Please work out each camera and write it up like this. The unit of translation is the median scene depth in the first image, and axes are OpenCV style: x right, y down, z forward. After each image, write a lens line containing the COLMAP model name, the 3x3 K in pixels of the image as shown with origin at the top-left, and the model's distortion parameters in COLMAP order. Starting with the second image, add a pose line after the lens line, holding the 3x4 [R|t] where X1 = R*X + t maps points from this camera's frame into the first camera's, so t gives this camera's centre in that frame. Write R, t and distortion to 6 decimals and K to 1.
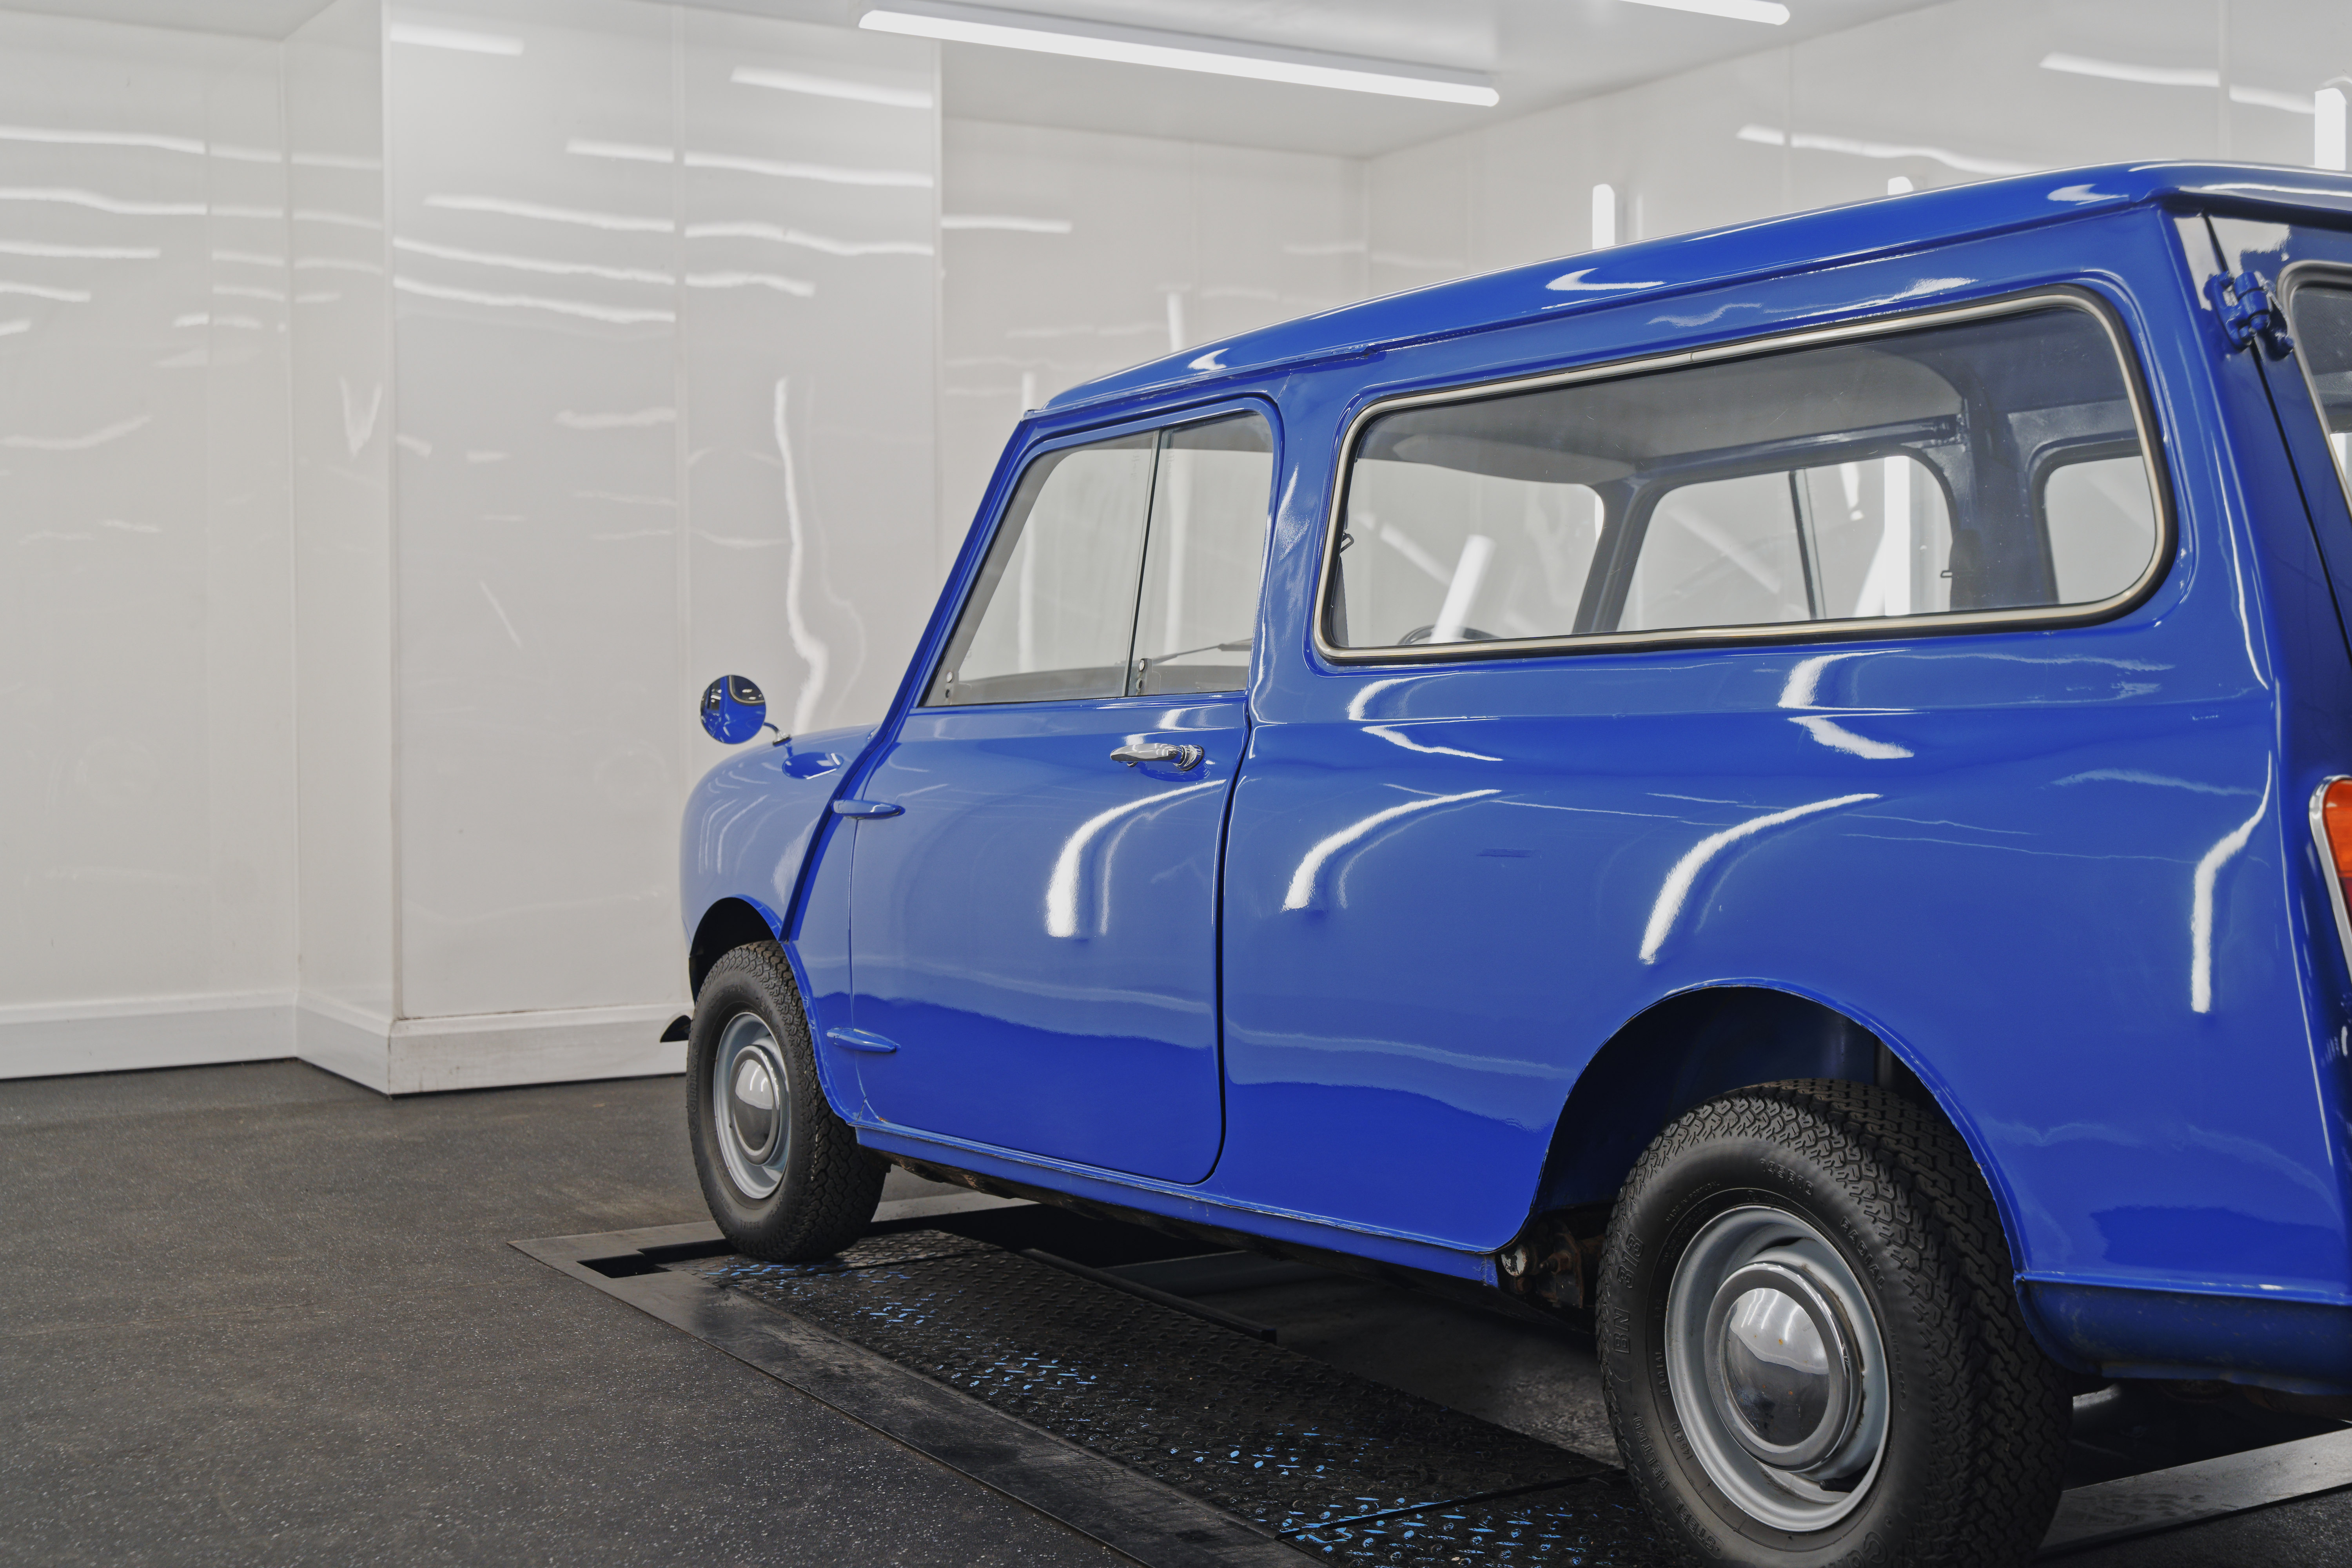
lens RADIAL K [[2844.6, 0, 1175.9], [0, 2844.6, 780.0], [0, 0, 1]] dist [-0.008141, 0.000000]
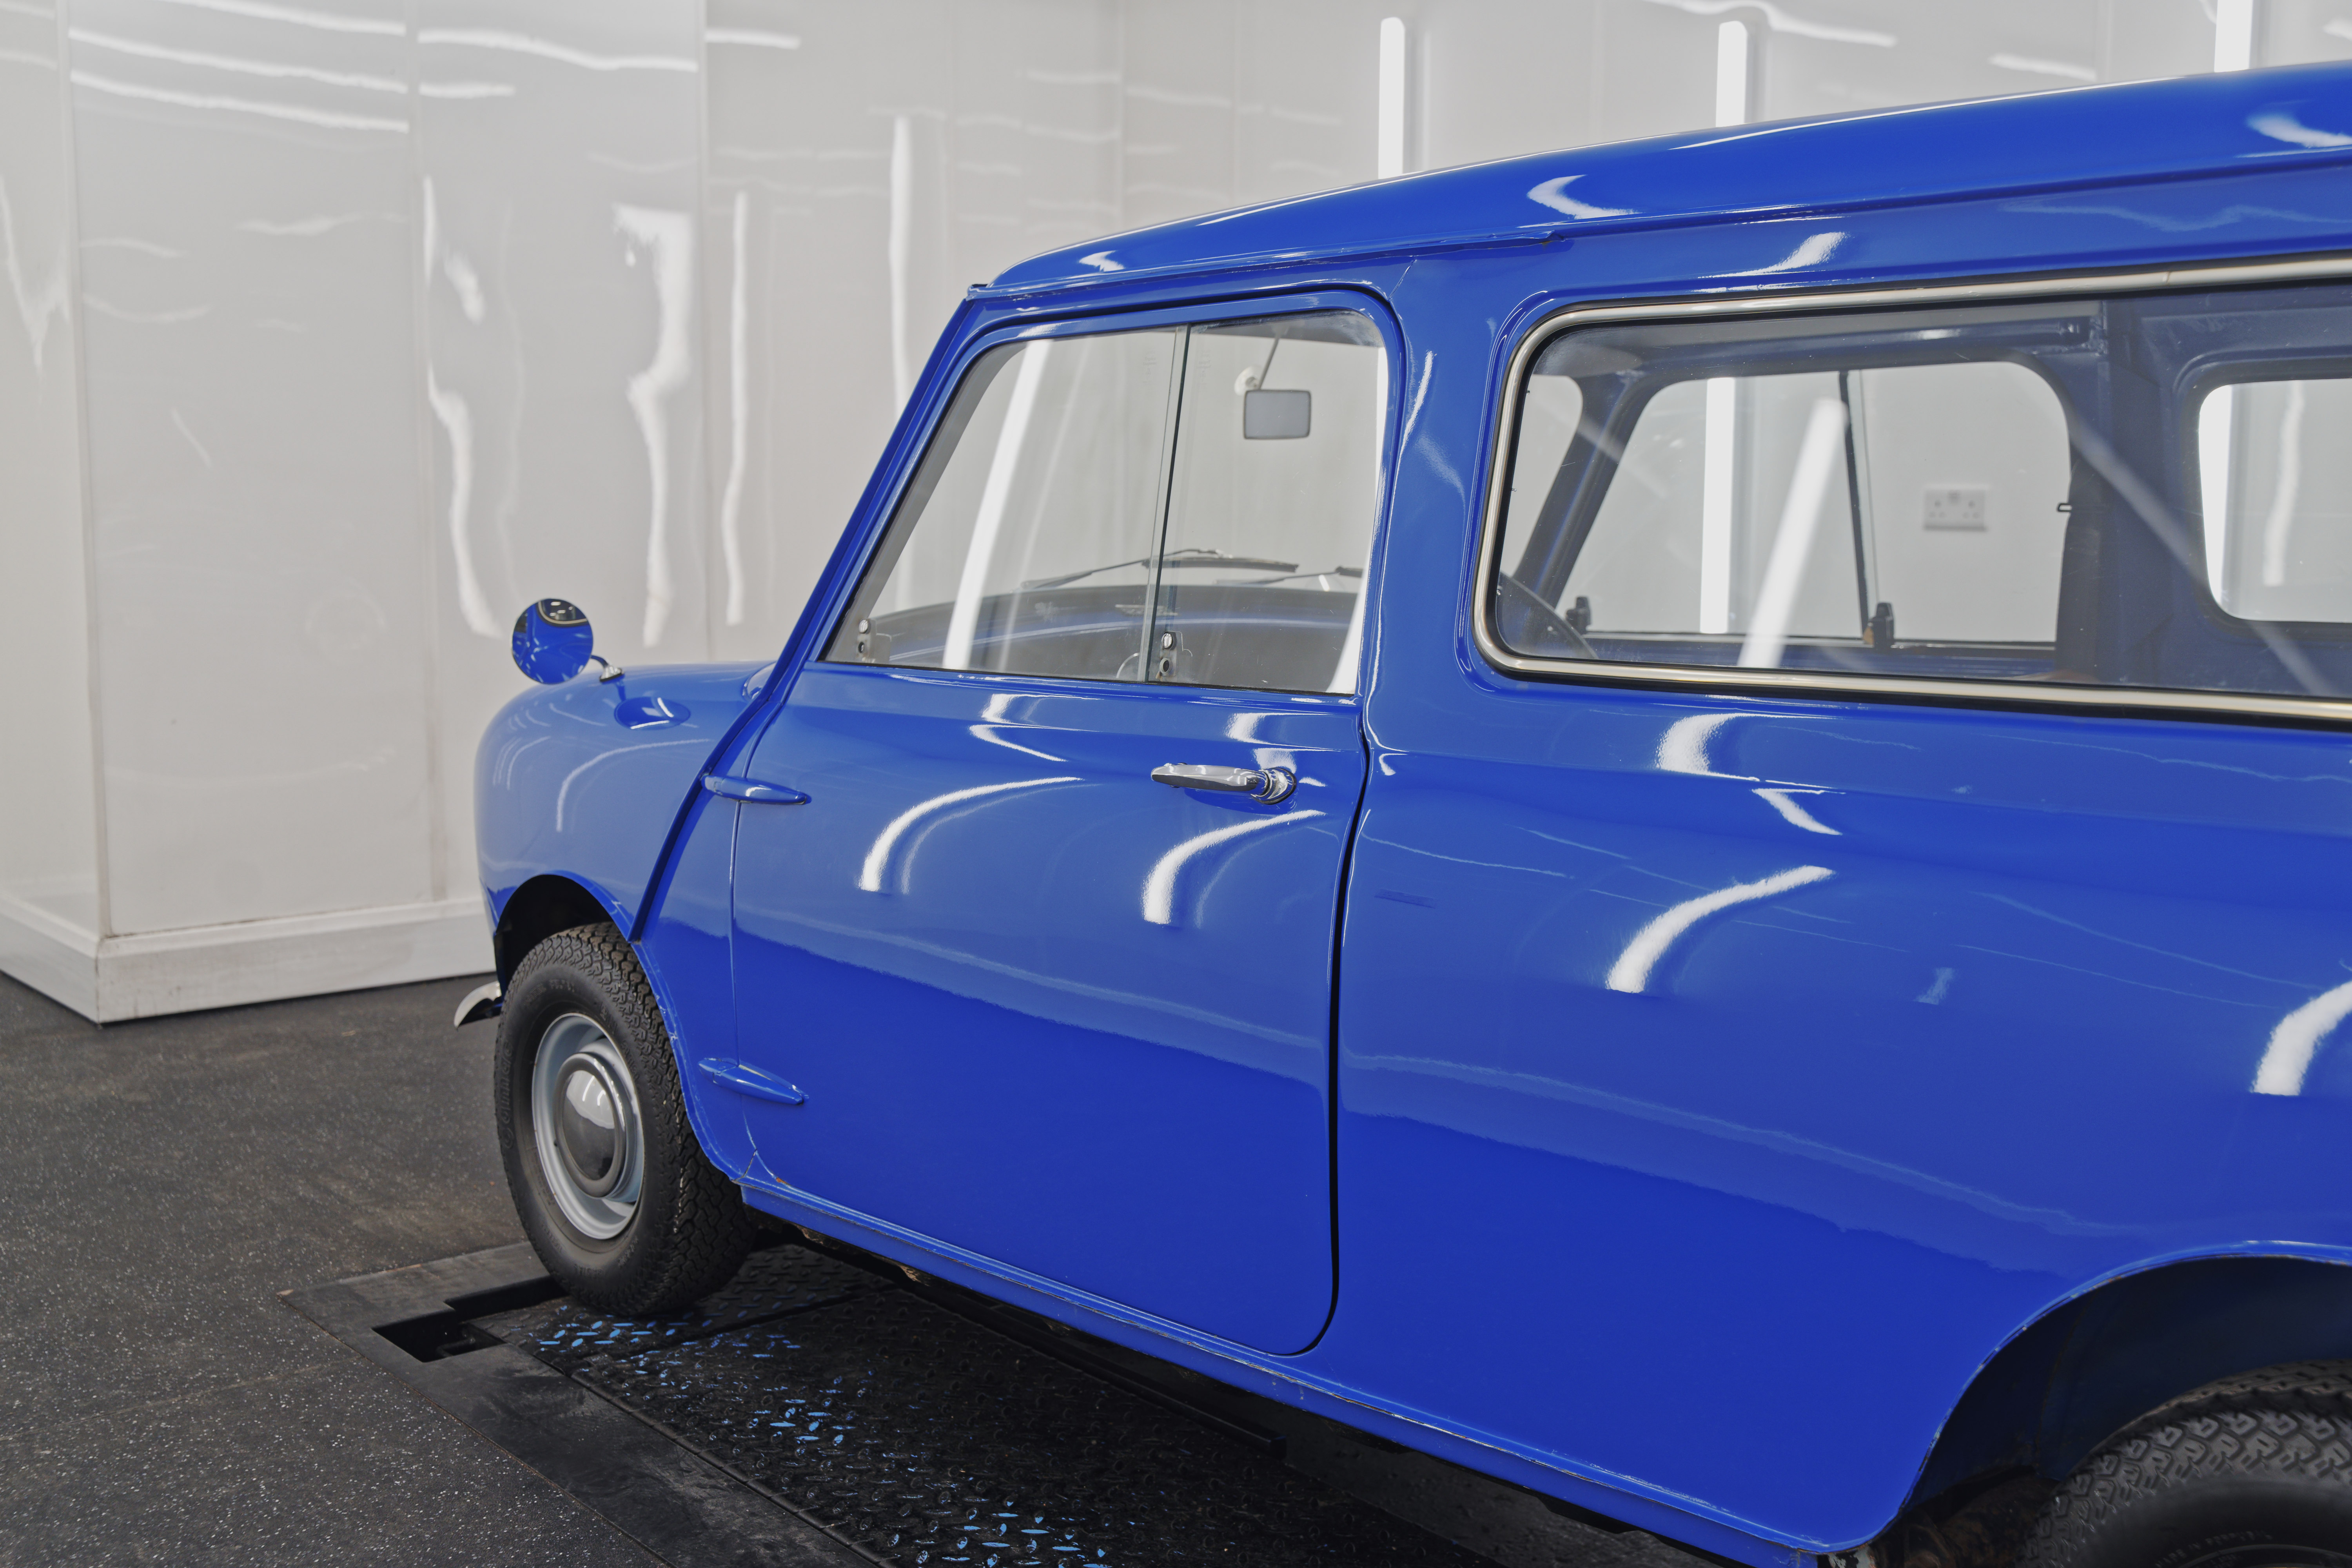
lens RADIAL K [[2460.2, 0, 1175.4], [0, 2460.2, 786.5], [0, 0, 1]] dist [0.002512, 0.000000]
pose [[0.987709, -0.008911, 0.156047, -0.090132], [-0.006193, 0.995358, 0.096043, -0.051834], [-0.156179, -0.095829, 0.983069, 0.281414]]
